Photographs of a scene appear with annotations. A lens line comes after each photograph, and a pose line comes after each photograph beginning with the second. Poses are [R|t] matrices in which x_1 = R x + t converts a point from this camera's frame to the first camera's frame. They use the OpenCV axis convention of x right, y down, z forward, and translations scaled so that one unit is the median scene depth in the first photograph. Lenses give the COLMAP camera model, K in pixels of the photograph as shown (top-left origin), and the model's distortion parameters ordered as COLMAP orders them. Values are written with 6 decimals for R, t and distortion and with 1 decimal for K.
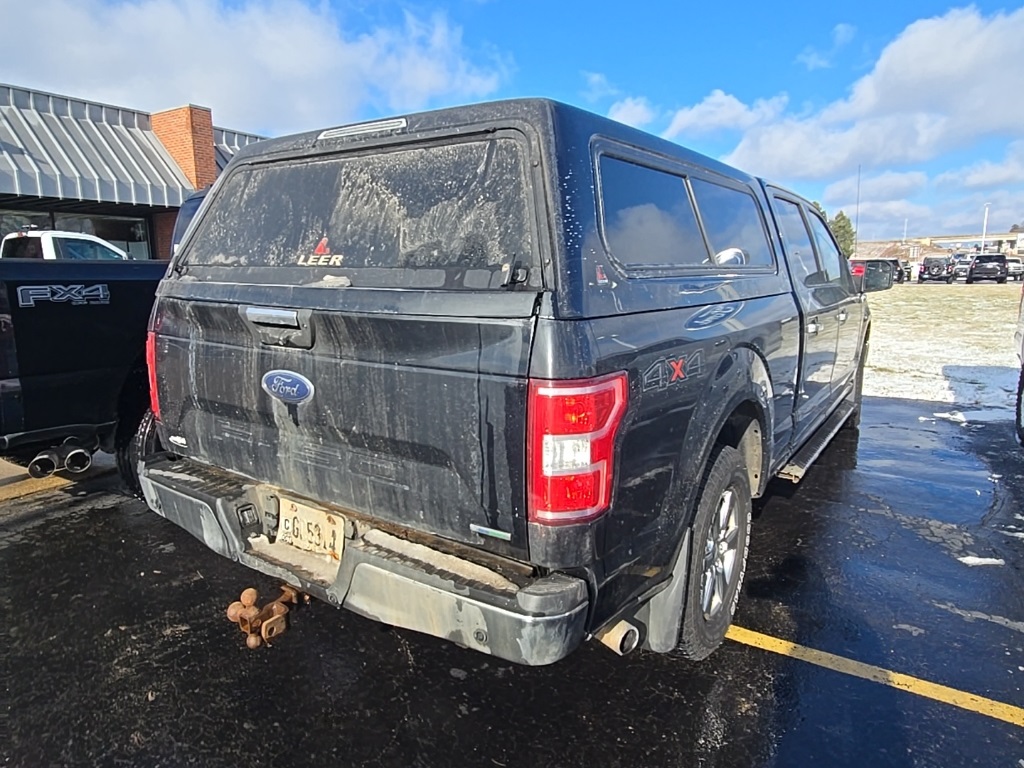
lens RADIAL K [[662.1, 0, 498.7], [0, 662.1, 383.3], [0, 0, 1]] dist [-0.002768, 0.003596]
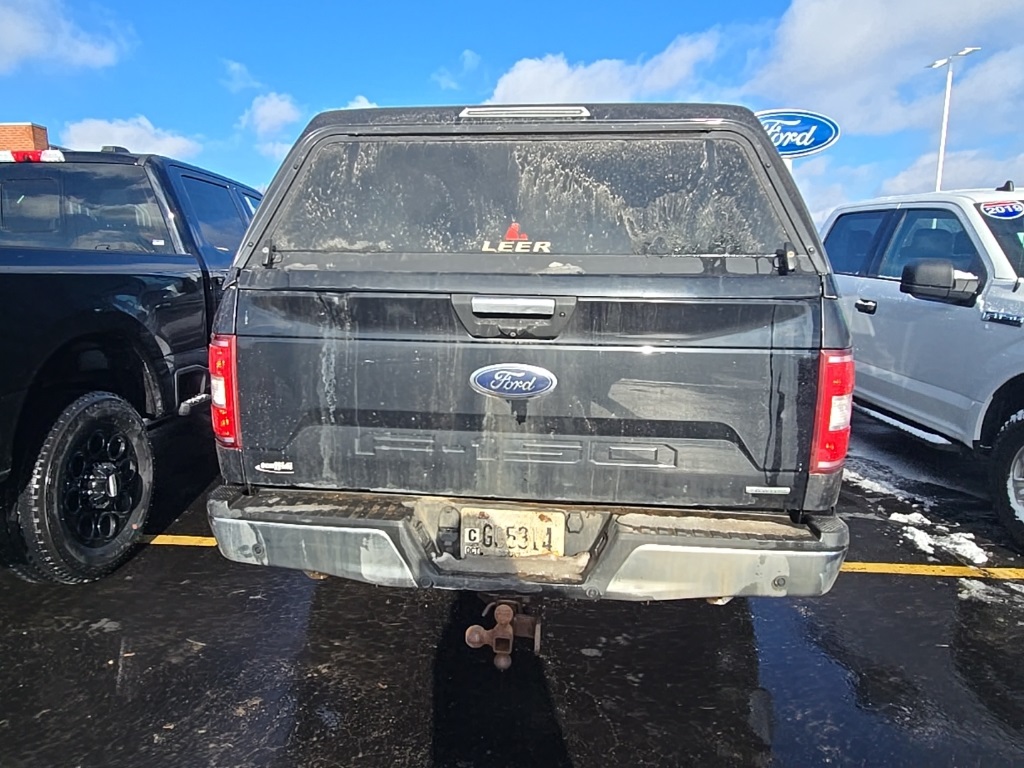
lens RADIAL K [[662.1, 0, 498.7], [0, 662.1, 383.3], [0, 0, 1]] dist [-0.002768, 0.003596]
pose [[0.871725, -0.078595, 0.483652, -0.751995], [0.079289, 0.996670, 0.019053, -0.011449], [-0.483538, 0.021739, 0.875053, 0.186013]]
